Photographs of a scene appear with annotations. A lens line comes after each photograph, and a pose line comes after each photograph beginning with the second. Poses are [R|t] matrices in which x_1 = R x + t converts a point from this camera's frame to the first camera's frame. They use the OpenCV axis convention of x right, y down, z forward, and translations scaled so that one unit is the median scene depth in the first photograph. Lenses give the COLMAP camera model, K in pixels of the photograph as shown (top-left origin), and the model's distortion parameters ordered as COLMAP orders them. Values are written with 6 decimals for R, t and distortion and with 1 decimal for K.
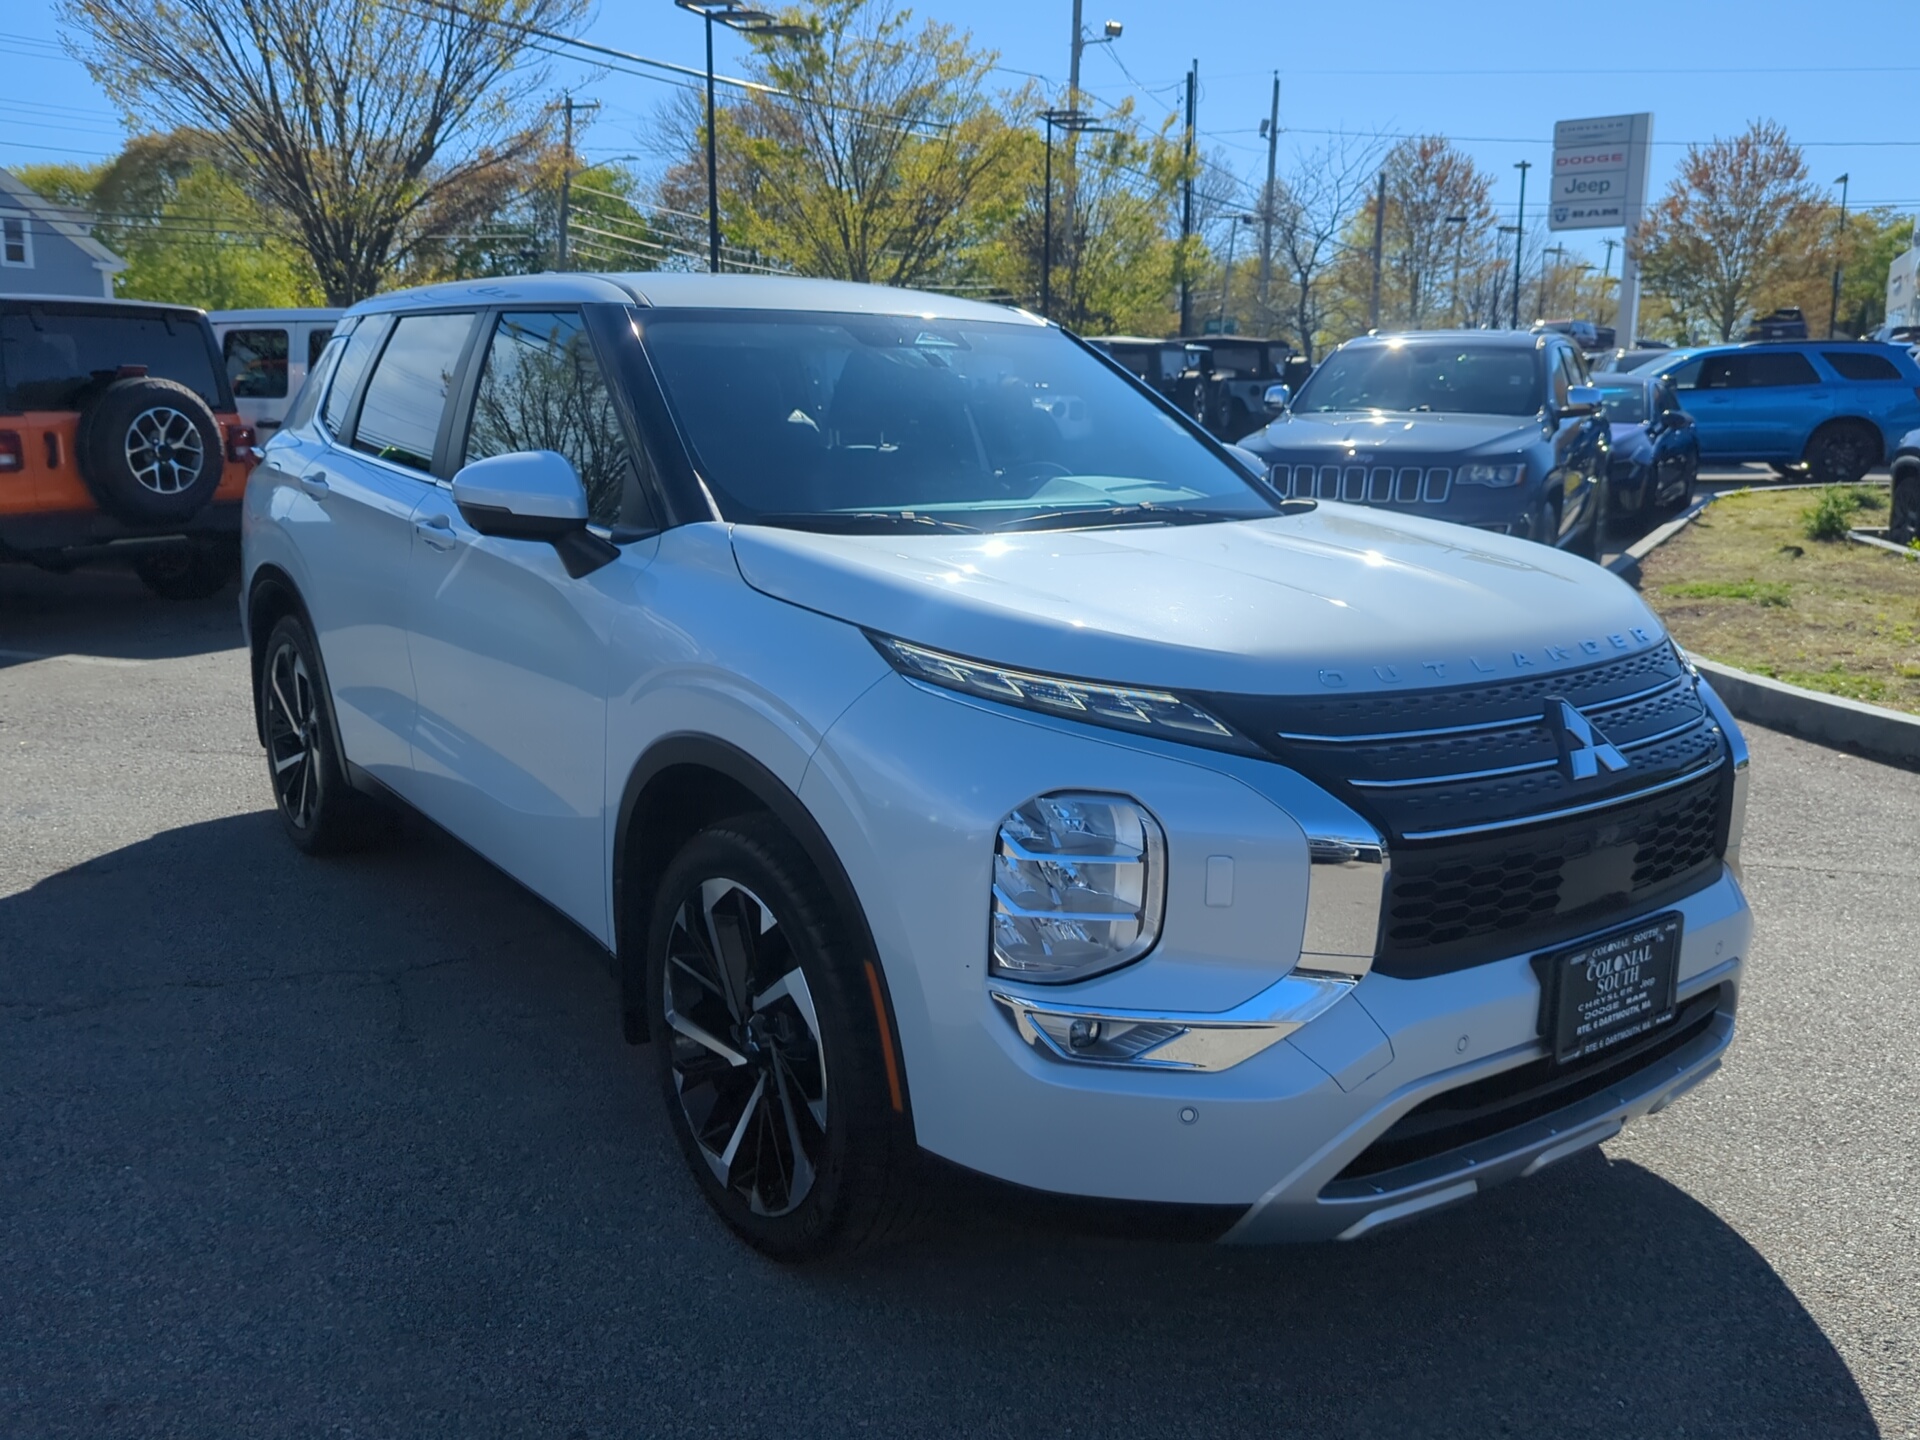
lens RADIAL K [[1560.6, 0, 980.5], [0, 1560.6, 690.4], [0, 0, 1]] dist [0.070748, -0.074164]
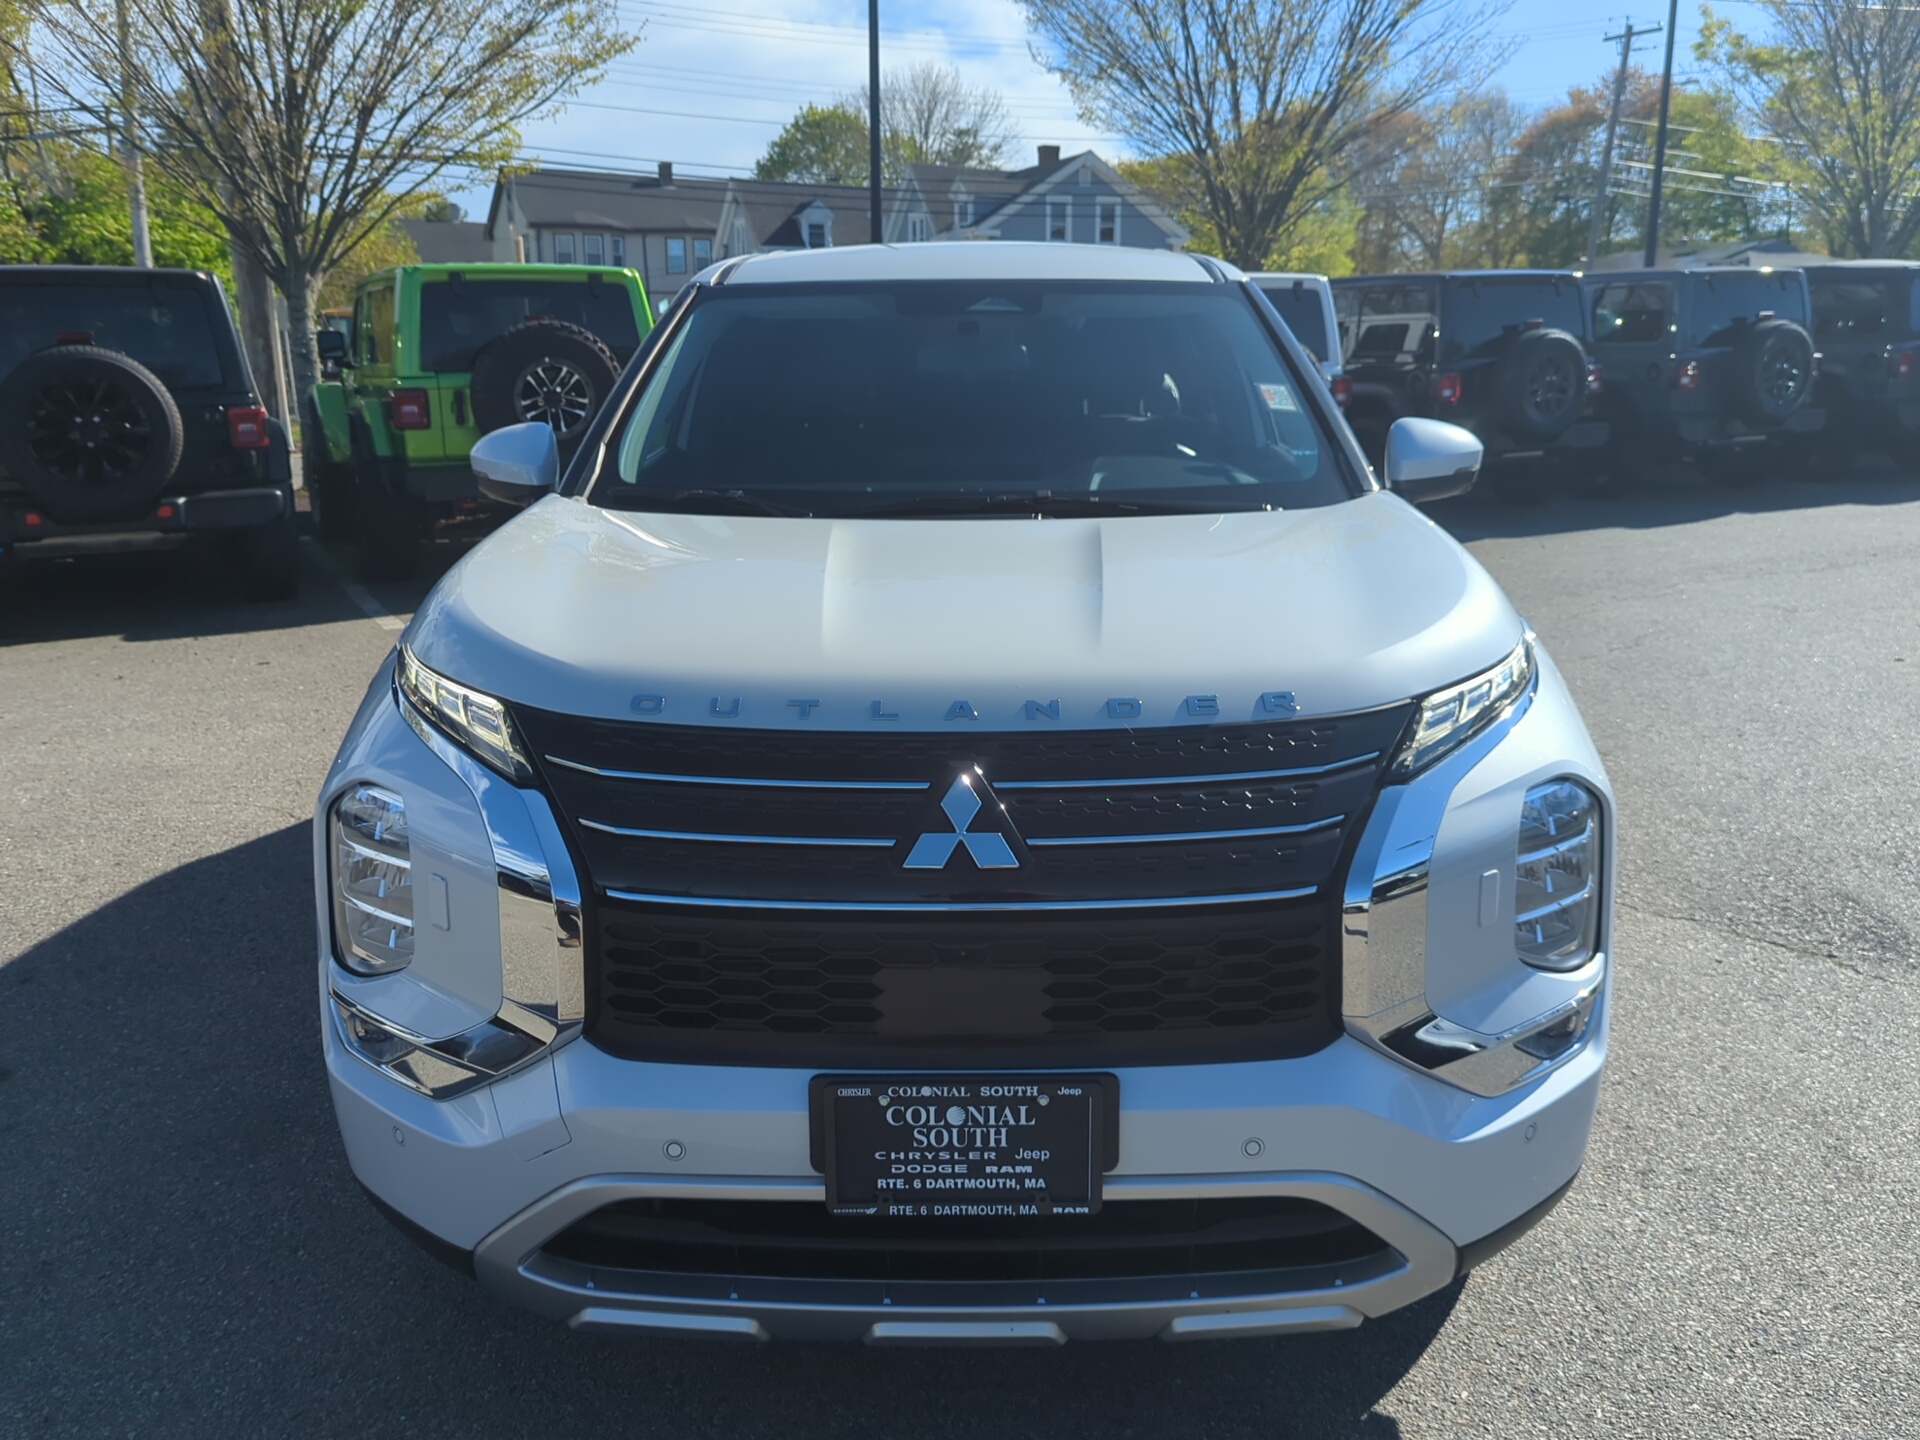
lens RADIAL K [[1560.6, 0, 980.5], [0, 1560.6, 690.4], [0, 0, 1]] dist [0.070748, -0.074164]
pose [[0.792323, 0.114567, -0.599249, 0.834421], [-0.096573, 0.993379, 0.062230, -0.081251], [0.602411, 0.008565, 0.798140, 0.384895]]
